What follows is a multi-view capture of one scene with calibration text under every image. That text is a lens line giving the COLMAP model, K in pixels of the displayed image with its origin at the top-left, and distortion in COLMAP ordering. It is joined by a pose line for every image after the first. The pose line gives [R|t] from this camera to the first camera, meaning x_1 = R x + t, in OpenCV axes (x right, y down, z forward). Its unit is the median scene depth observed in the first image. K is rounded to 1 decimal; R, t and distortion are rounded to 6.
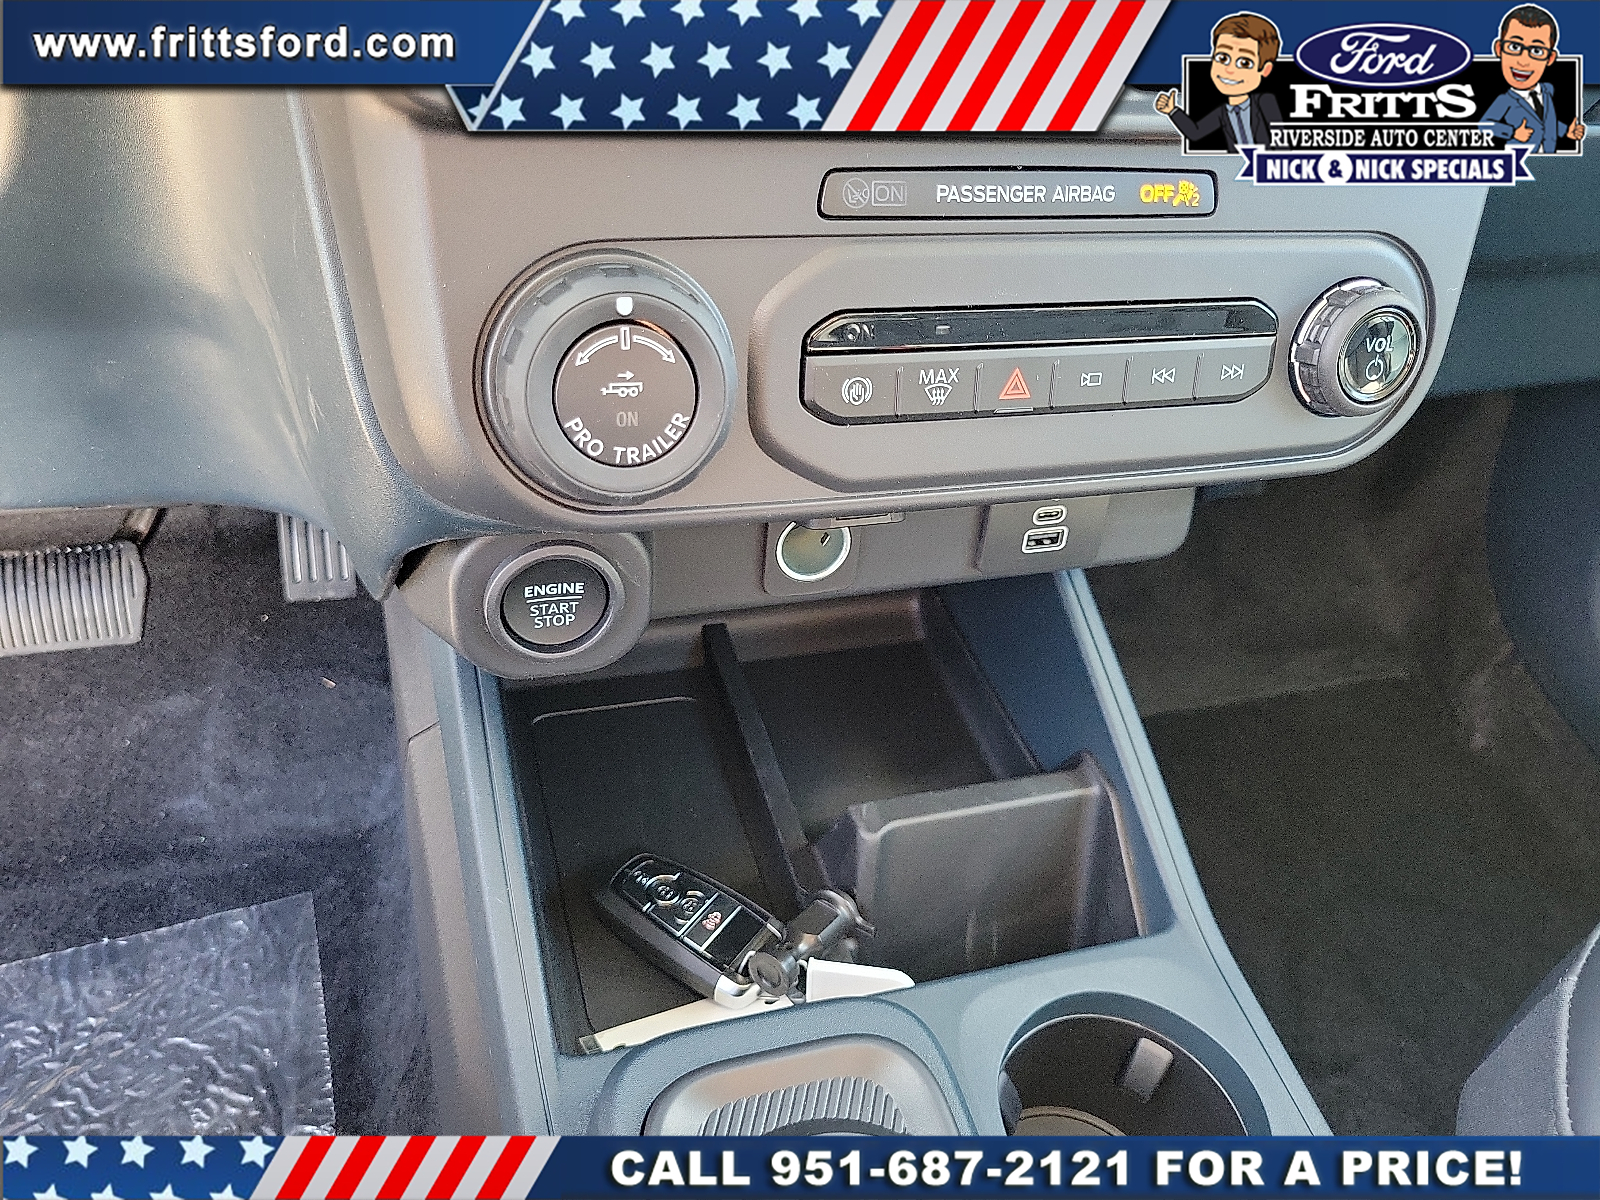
lens RADIAL K [[1222.4, 0, 799.9], [0, 1222.4, 619.9], [0, 0, 1]] dist [0.011582, 0.000716]
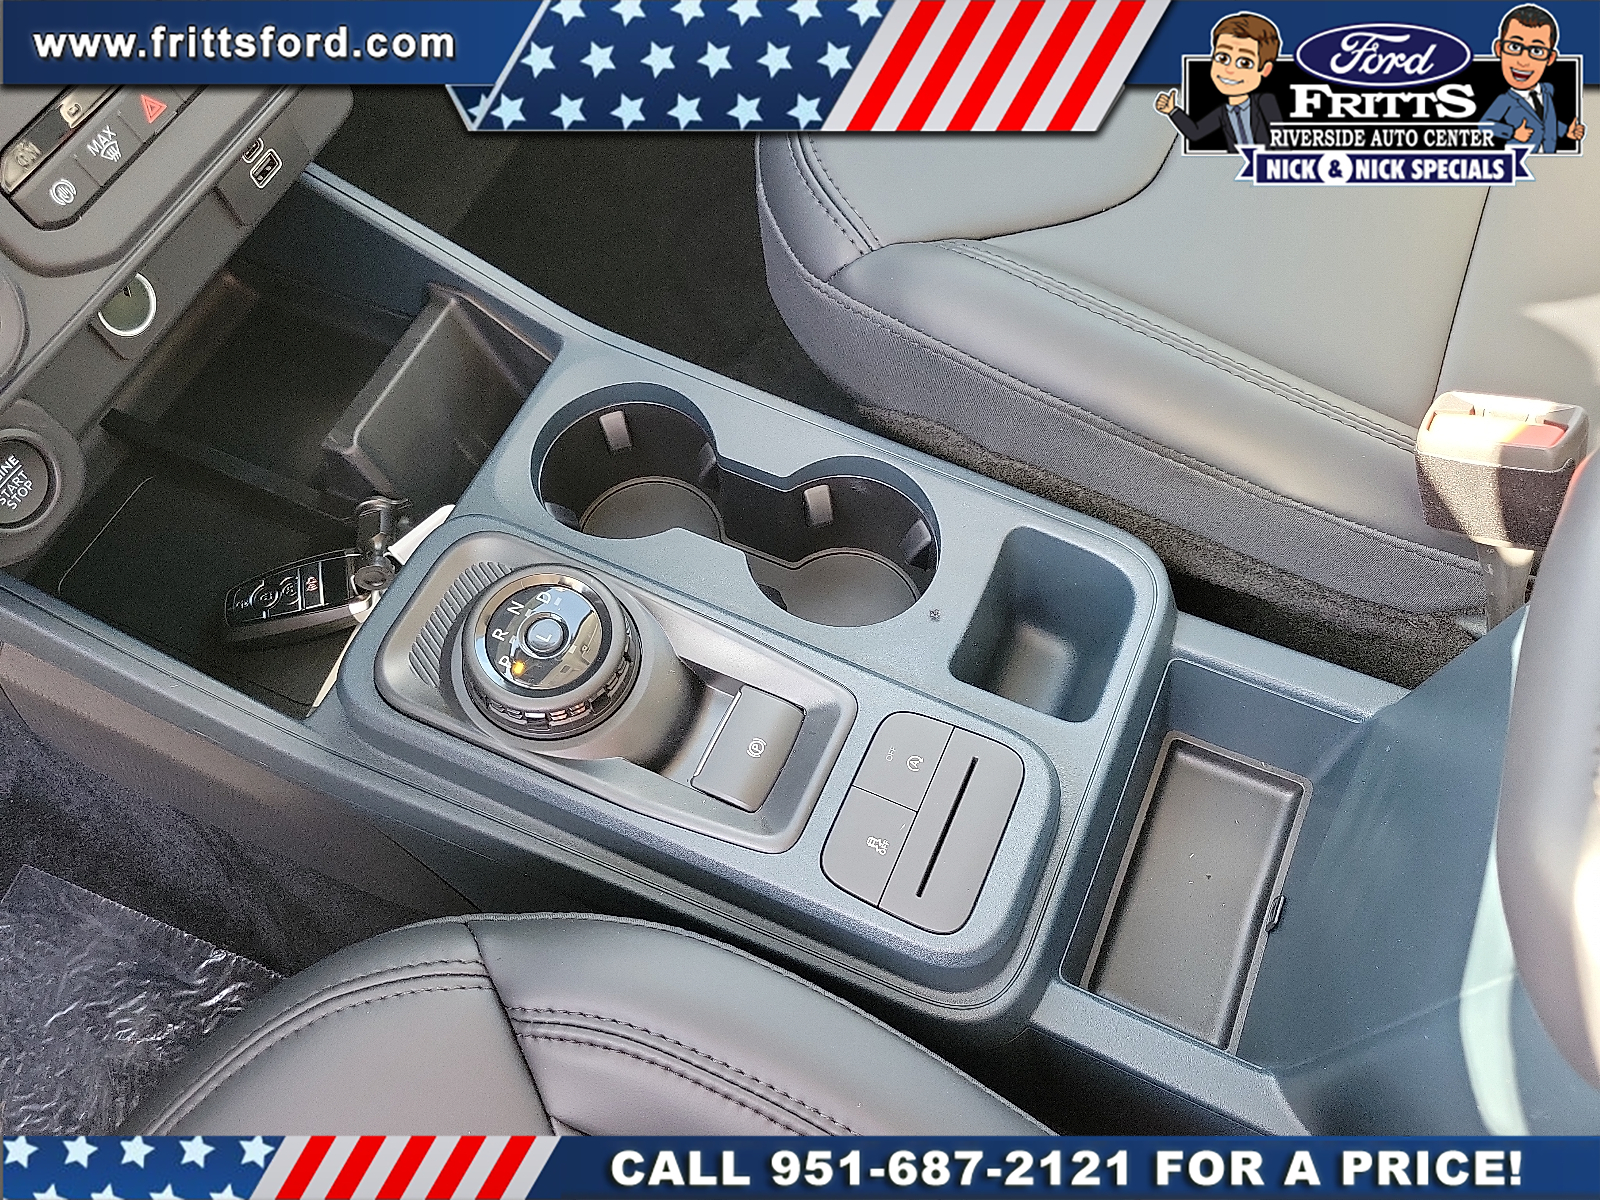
lens RADIAL K [[1222.4, 0, 799.9], [0, 1222.4, 619.9], [0, 0, 1]] dist [0.011582, 0.000716]
pose [[0.656323, -0.728136, 0.197632, -0.017440], [0.595159, 0.660644, 0.457531, -0.011348], [-0.463709, -0.182666, 0.866953, -0.362719]]
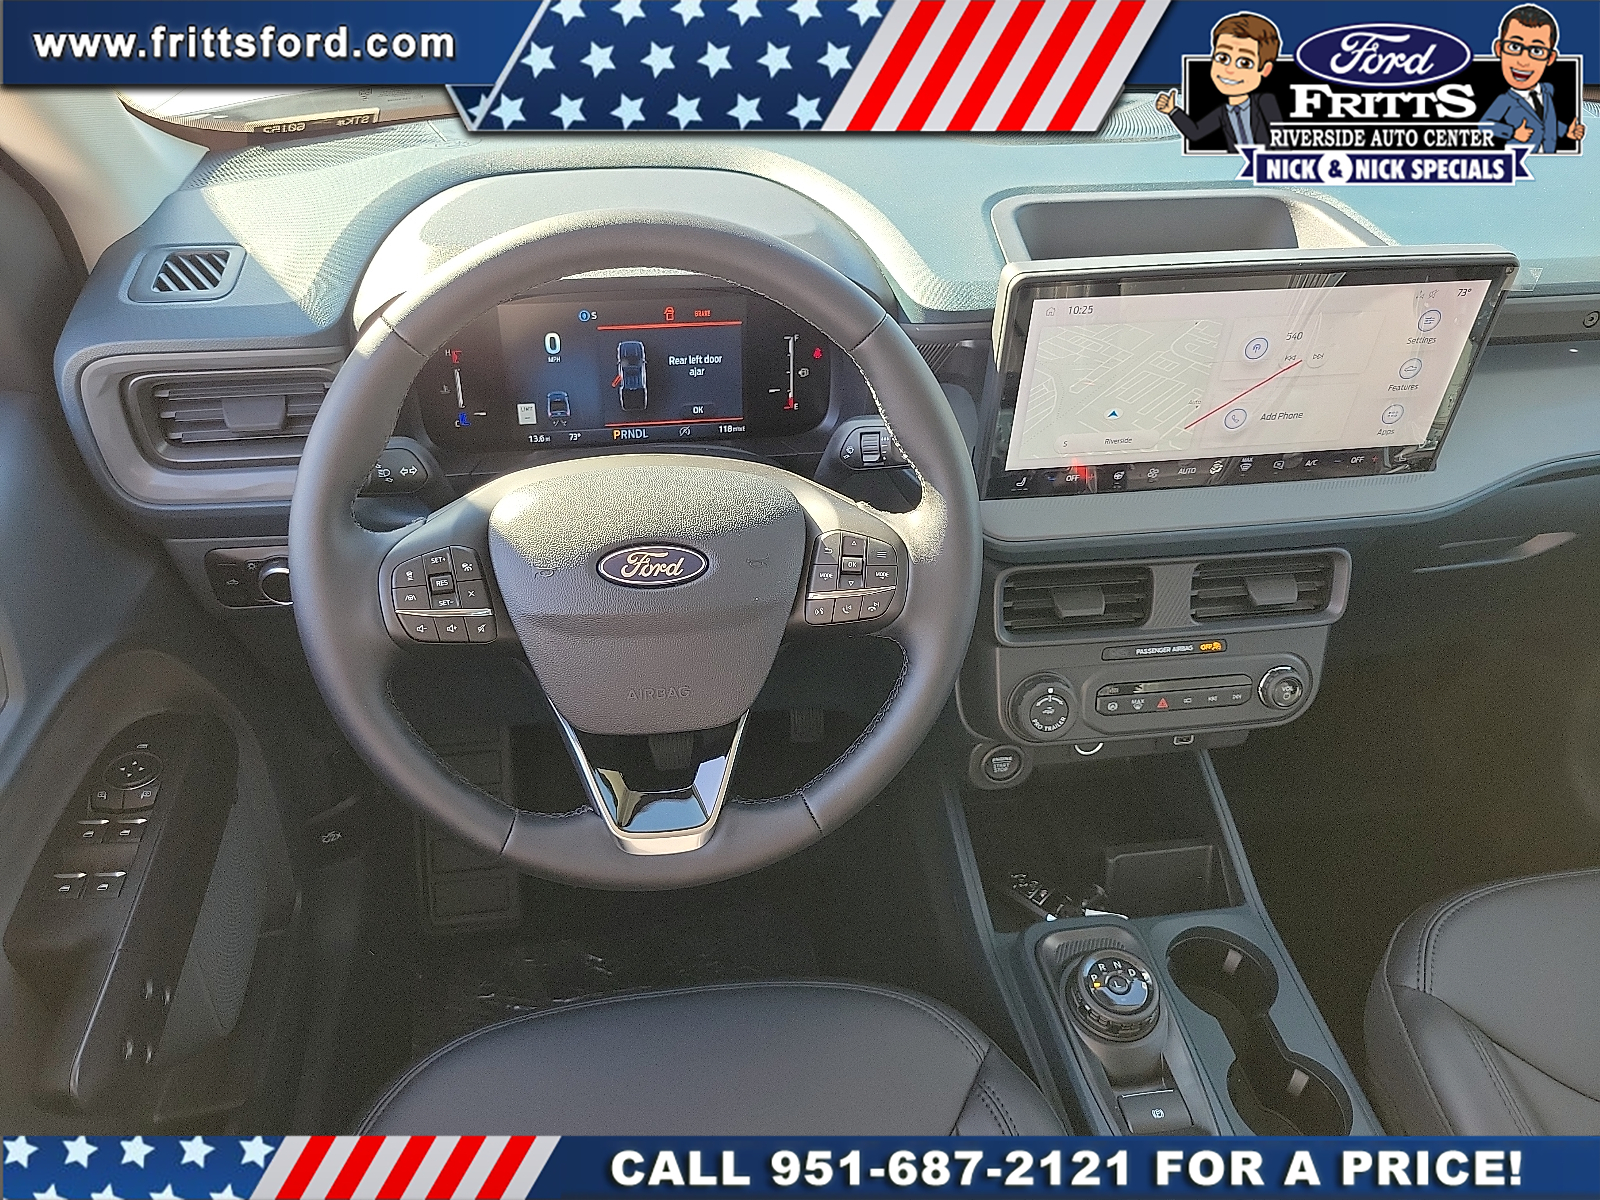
lens RADIAL K [[1222.4, 0, 799.9], [0, 1222.4, 619.9], [0, 0, 1]] dist [0.011582, 0.000716]
pose [[0.985022, 0.009104, -0.172188, -0.138791], [-0.025485, 0.995324, -0.093165, -0.055438], [0.170535, 0.096158, 0.980648, -1.538189]]
